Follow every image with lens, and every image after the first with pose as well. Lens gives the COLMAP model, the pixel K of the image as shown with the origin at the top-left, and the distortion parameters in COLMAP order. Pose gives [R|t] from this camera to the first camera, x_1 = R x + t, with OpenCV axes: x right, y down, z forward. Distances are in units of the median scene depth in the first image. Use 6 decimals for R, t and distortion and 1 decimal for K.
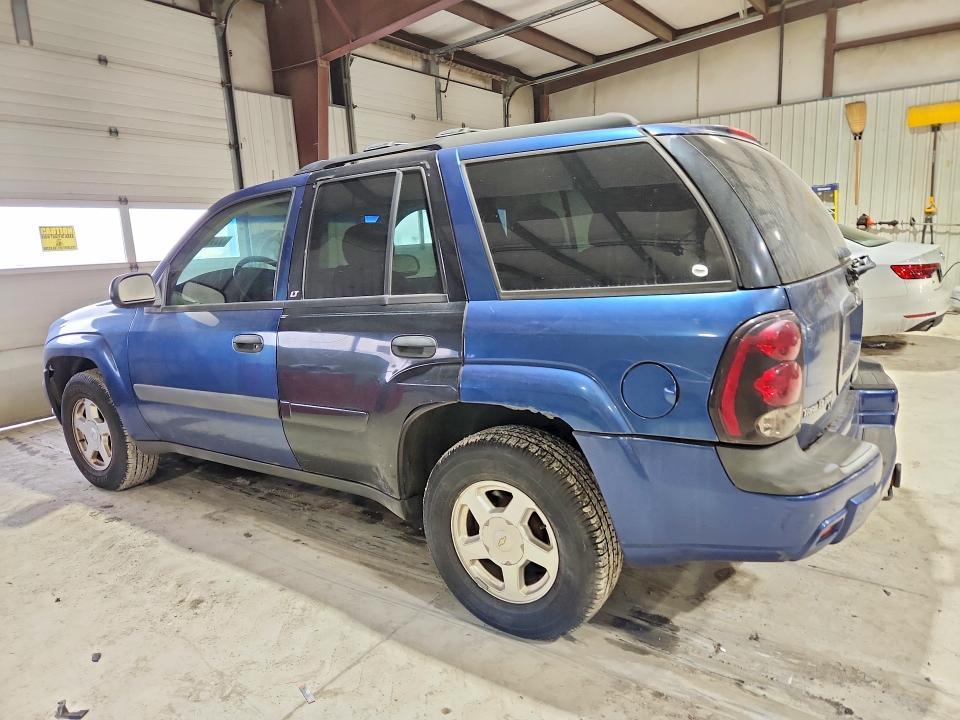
lens RADIAL K [[614.3, 0, 452.8], [0, 614.3, 386.5], [0, 0, 1]] dist [0.015242, -0.003392]
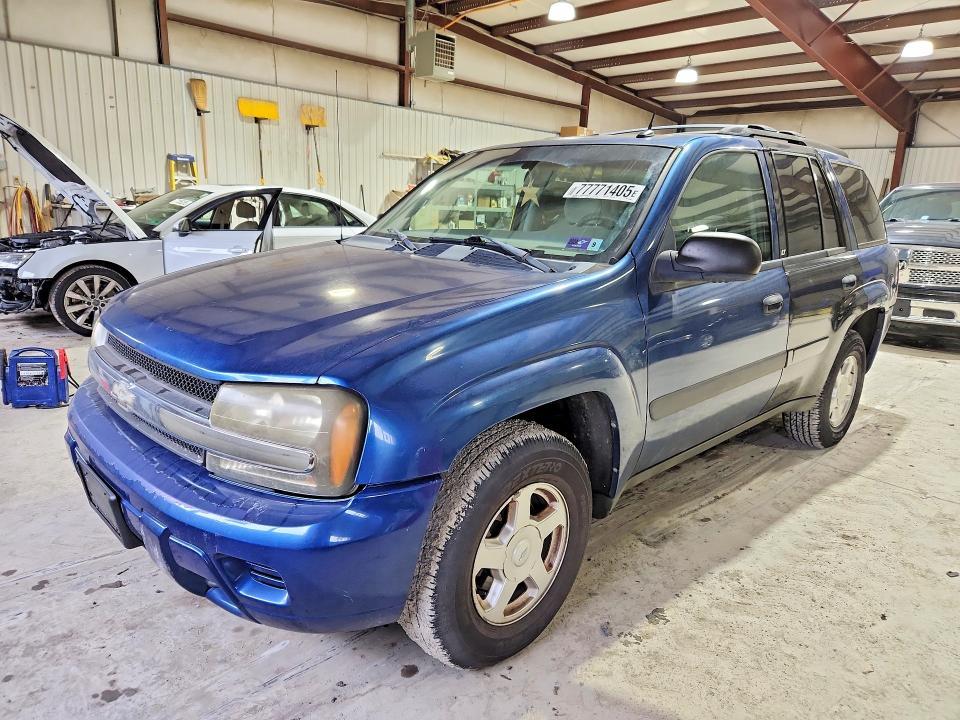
lens RADIAL K [[690.1, 0, 480.0], [0, 690.1, 360.0], [0, 0, 1]] dist [0.008777, -0.002764]
pose [[0.167513, -0.158847, 0.972989, -1.303222], [0.181328, 0.975061, 0.127968, -0.169533], [-0.969051, 0.154994, 0.192139, 1.069227]]
